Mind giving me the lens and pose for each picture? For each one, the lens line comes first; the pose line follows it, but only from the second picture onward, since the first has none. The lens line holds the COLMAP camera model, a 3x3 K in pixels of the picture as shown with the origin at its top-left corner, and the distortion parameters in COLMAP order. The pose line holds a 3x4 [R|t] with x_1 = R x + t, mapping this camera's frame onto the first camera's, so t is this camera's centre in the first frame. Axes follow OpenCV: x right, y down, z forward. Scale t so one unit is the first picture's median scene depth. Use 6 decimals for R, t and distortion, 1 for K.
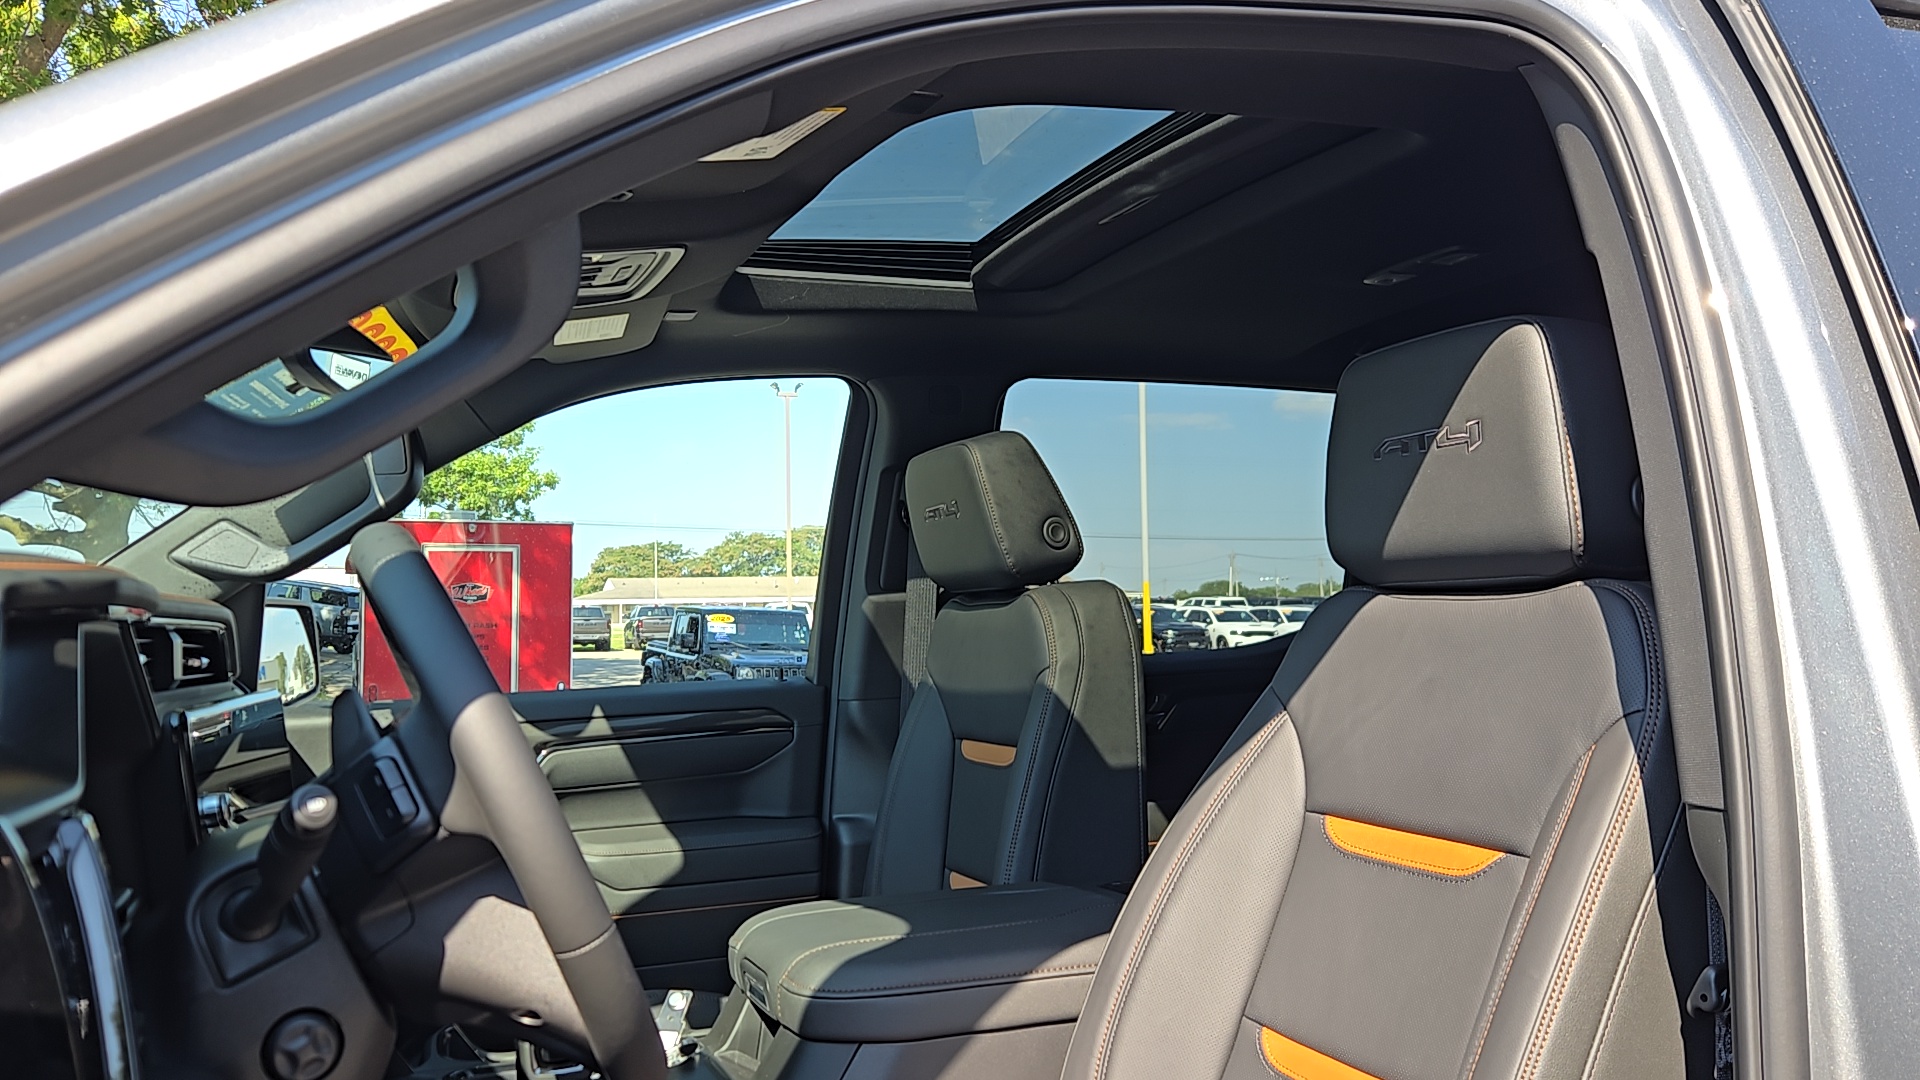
lens RADIAL K [[1601.5, 0, 952.1], [0, 1601.5, 533.6], [0, 0, 1]] dist [0.013666, -0.004912]
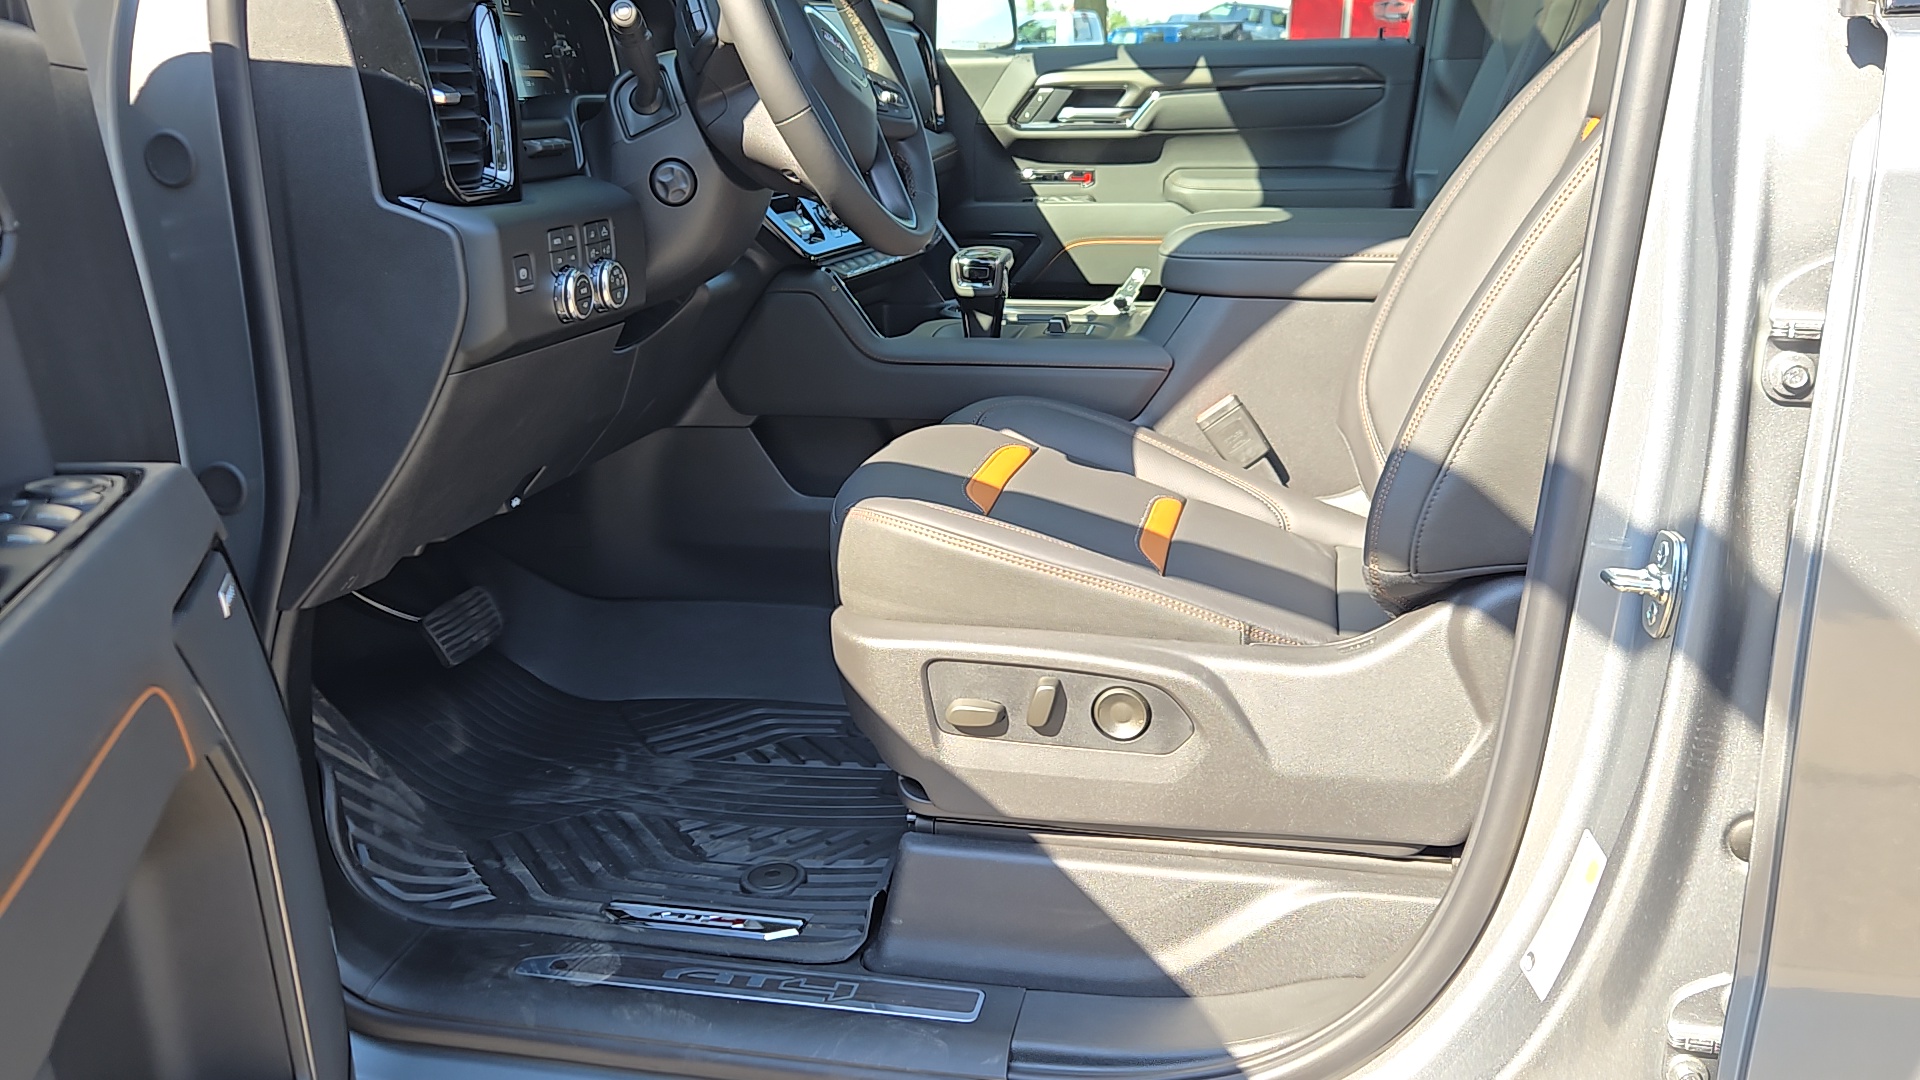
lens RADIAL K [[1605.7, 0, 953.8], [0, 1605.7, 535.3], [0, 0, 1]] dist [0.012339, -0.019405]
pose [[0.833870, 0.173207, -0.524080, 0.409439], [0.013581, 0.942762, 0.333190, 0.064683], [0.551794, -0.284955, 0.783788, -0.120965]]
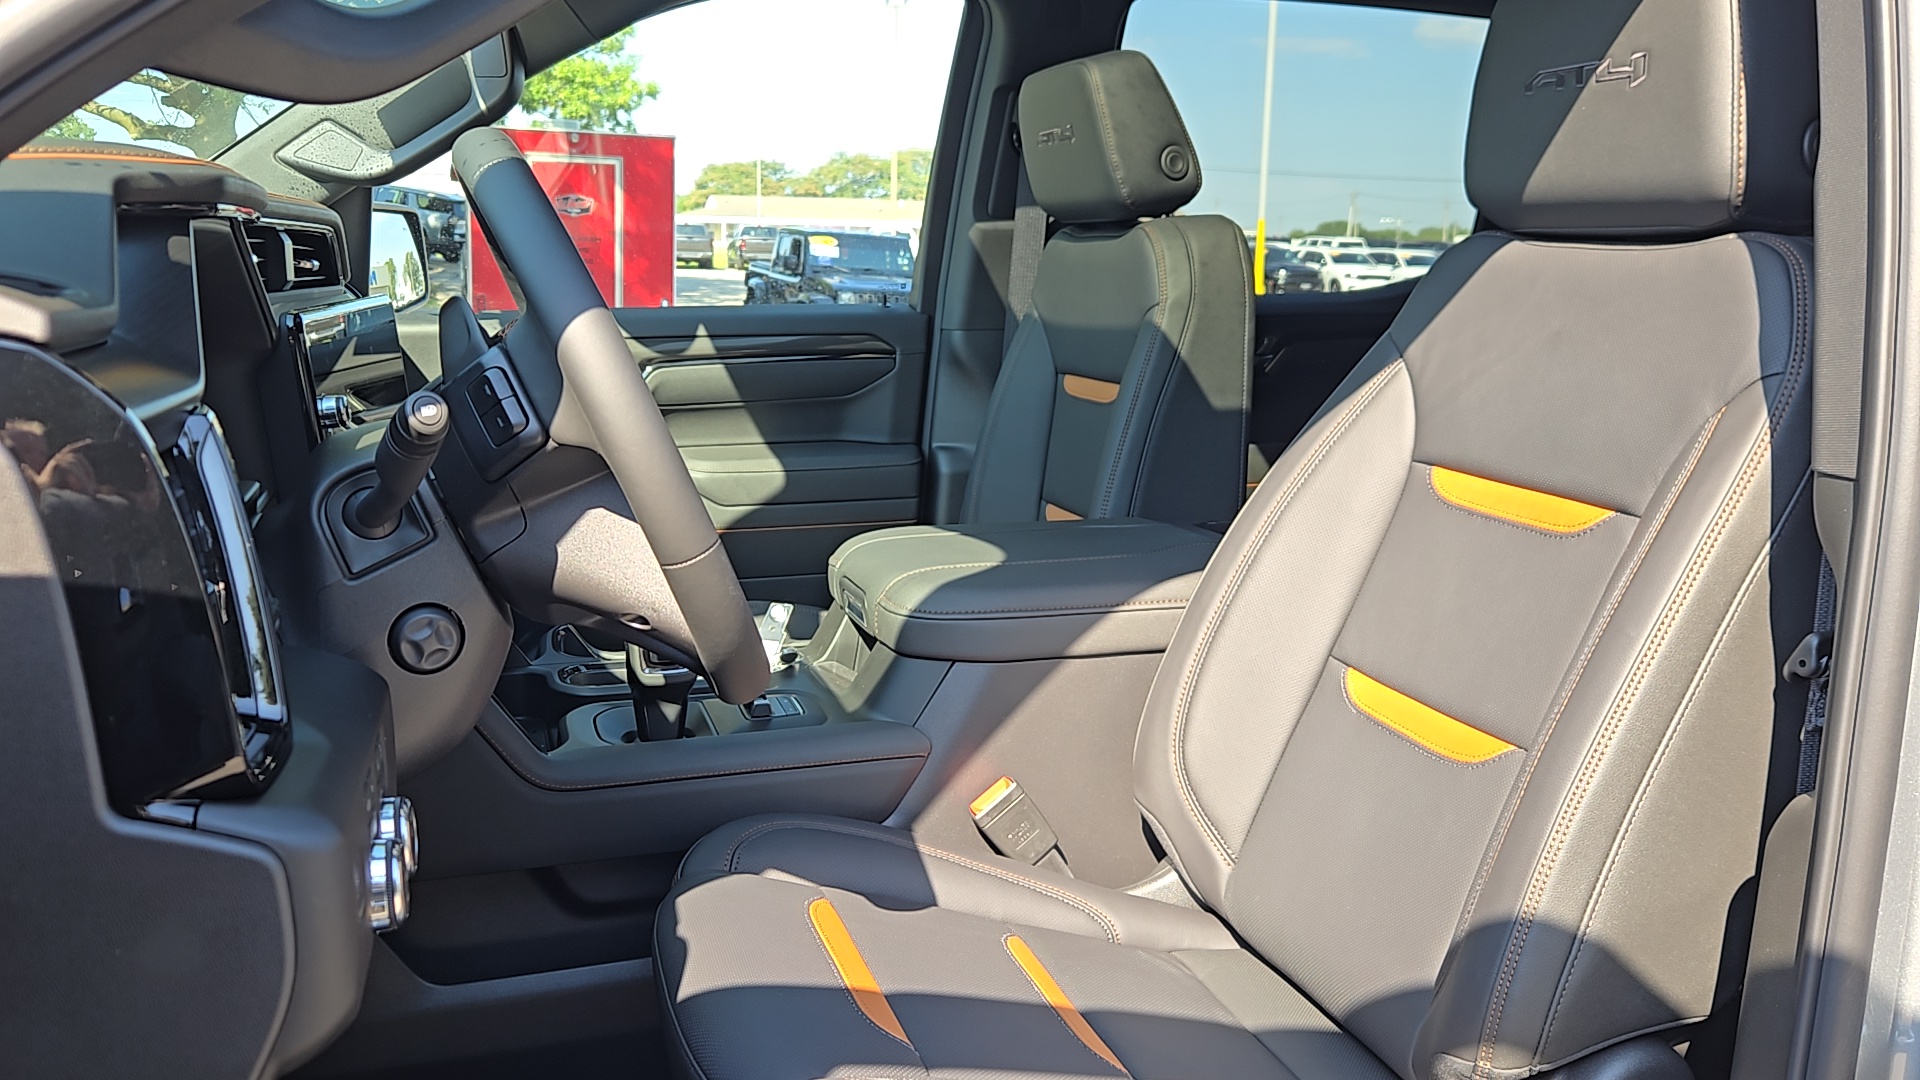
lens RADIAL K [[1605.7, 0, 953.8], [0, 1605.7, 535.3], [0, 0, 1]] dist [0.012339, -0.019405]
pose [[0.997283, 0.048004, -0.055878, -0.002822], [-0.034014, 0.972896, 0.228727, 0.001050], [0.065343, -0.226205, 0.971886, 0.009792]]
